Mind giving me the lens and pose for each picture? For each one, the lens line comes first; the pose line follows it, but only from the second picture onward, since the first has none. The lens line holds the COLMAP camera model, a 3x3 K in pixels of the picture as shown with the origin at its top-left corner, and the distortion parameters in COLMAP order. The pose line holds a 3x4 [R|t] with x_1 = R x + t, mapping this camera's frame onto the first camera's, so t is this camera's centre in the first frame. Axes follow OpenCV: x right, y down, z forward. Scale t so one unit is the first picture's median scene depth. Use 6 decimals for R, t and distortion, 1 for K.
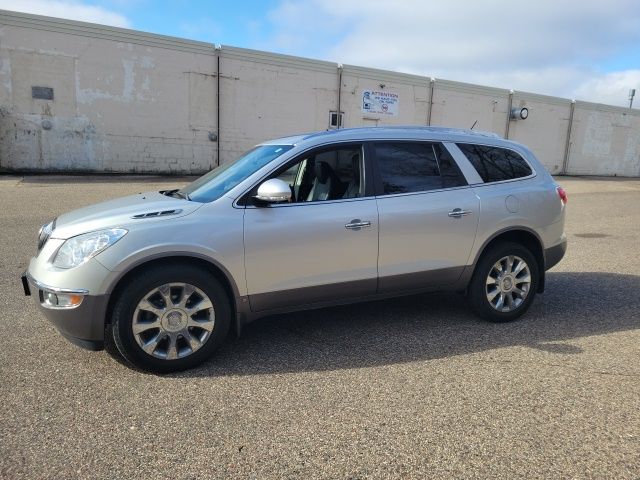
lens RADIAL K [[475.0, 0, 324.9], [0, 475.0, 240.4], [0, 0, 1]] dist [0.048924, -0.028472]
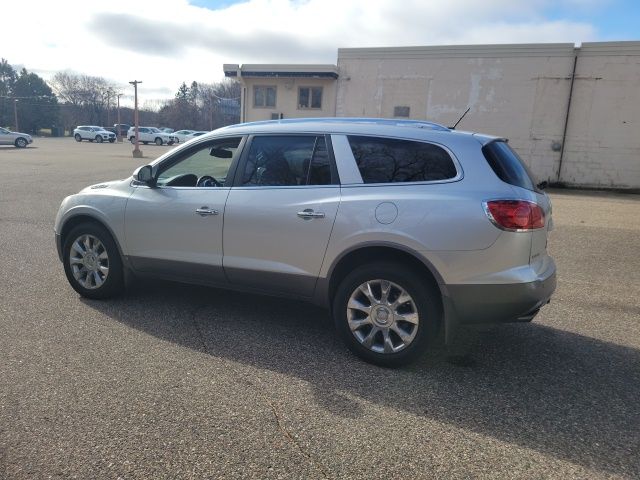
lens RADIAL K [[475.0, 0, 324.7], [0, 475.0, 240.9], [0, 0, 1]] dist [0.048924, -0.028472]
pose [[0.657388, 0.138518, -0.740712, 0.899016], [-0.158896, 0.986340, 0.043431, -0.049245], [0.736609, 0.089145, 0.670418, 0.419902]]
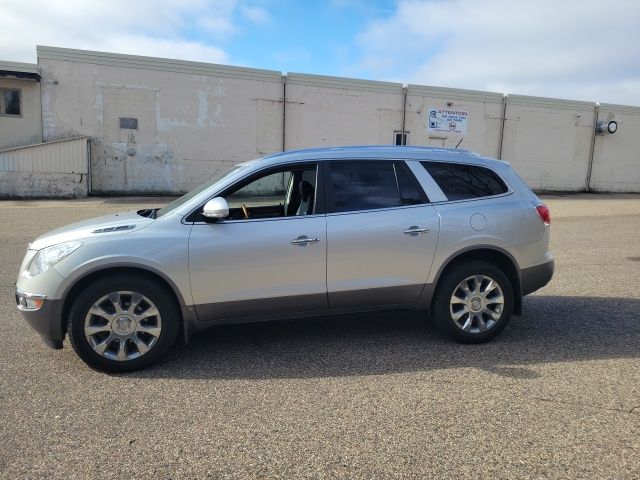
lens RADIAL K [[475.0, 0, 325.6], [0, 475.0, 244.6], [0, 0, 1]] dist [0.048924, -0.028472]
pose [[0.984841, 0.011766, -0.173062, 0.253953], [-0.017511, 0.999344, -0.031704, 0.005983], [0.172575, 0.034253, 0.984401, -0.013629]]
